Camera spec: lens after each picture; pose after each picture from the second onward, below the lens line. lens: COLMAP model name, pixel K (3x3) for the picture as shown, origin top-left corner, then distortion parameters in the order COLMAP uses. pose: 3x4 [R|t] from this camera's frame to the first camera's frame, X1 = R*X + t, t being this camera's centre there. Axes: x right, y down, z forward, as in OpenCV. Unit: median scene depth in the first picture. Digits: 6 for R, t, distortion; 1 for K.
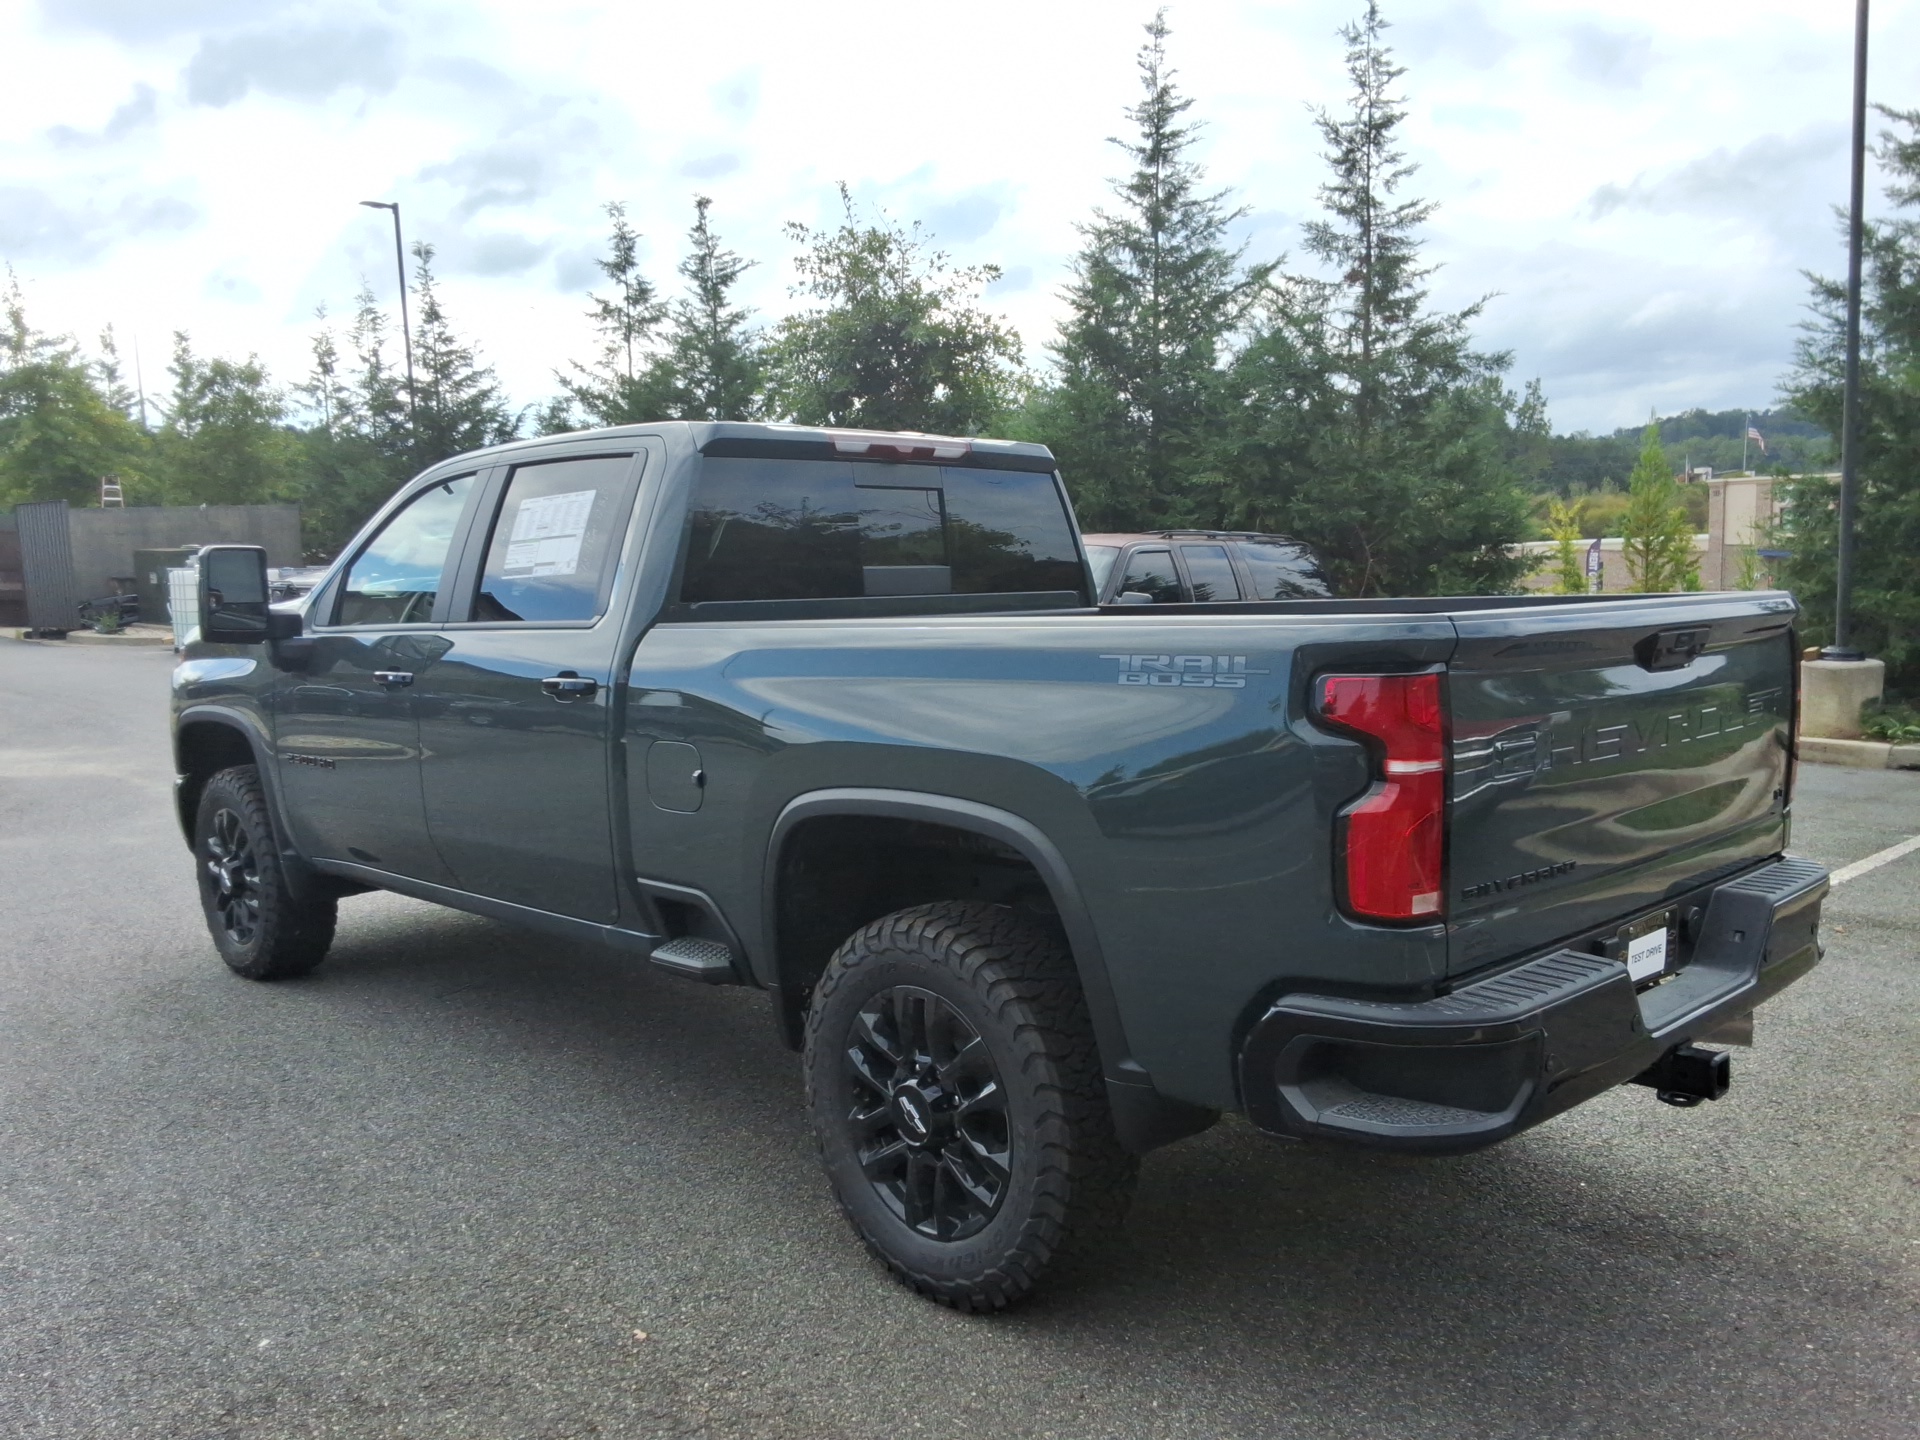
lens RADIAL K [[1548.5, 0, 967.7], [0, 1548.5, 720.5], [0, 0, 1]] dist [0.131294, -0.228498]
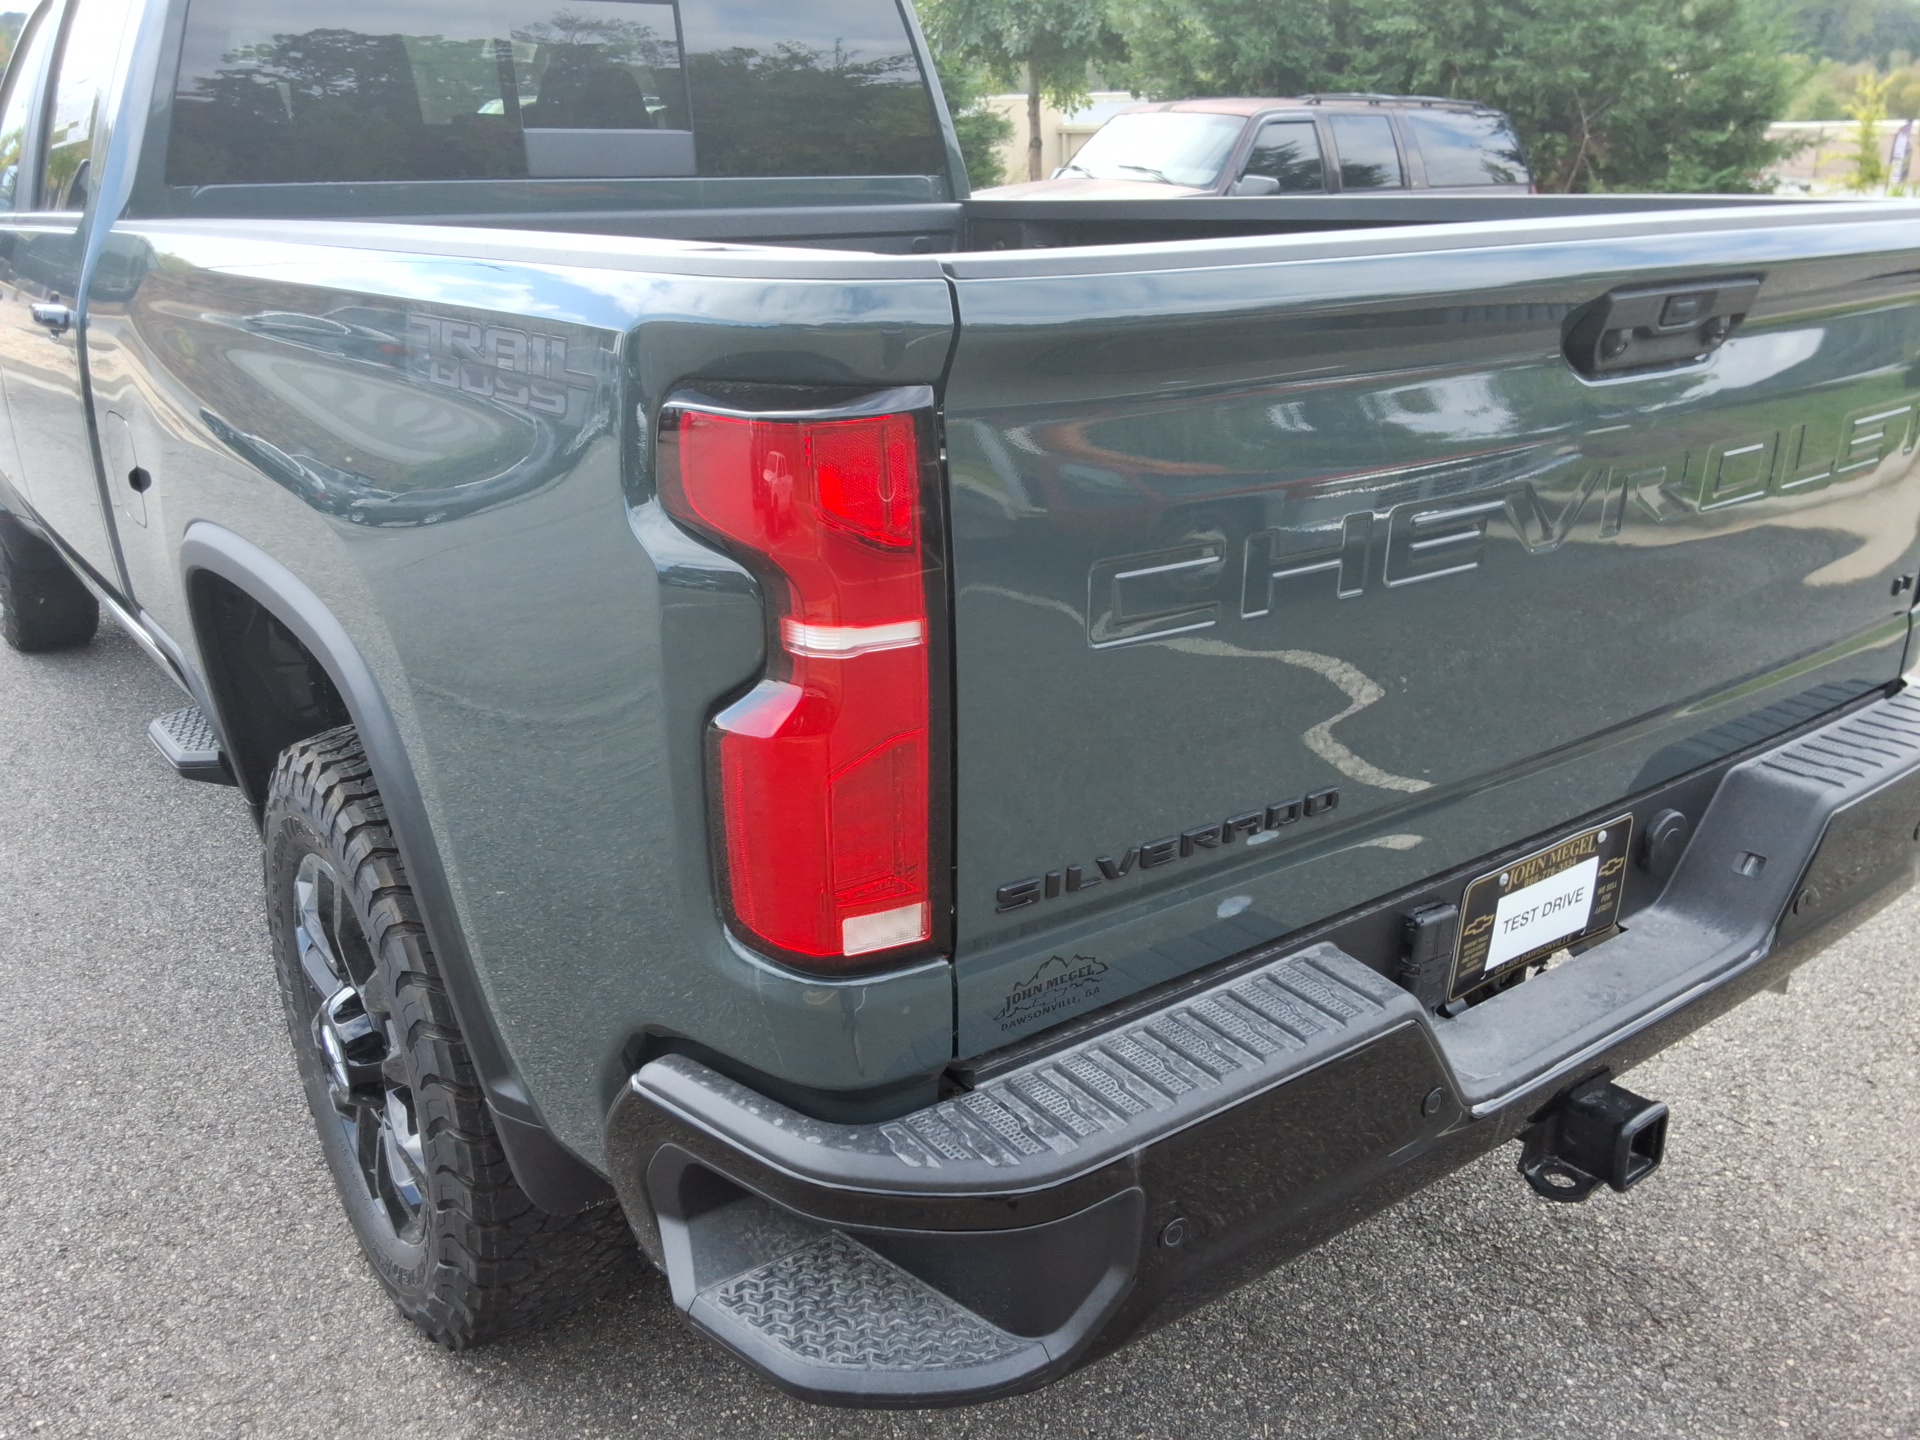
lens RADIAL K [[1554.2, 0, 992.4], [0, 1554.2, 732.1], [0, 0, 1]] dist [0.130901, -0.213621]
pose [[0.992288, 0.057674, -0.109718, 0.059336], [-0.027429, 0.965383, 0.259389, -0.009079], [0.120880, -0.254379, 0.959520, 0.094071]]
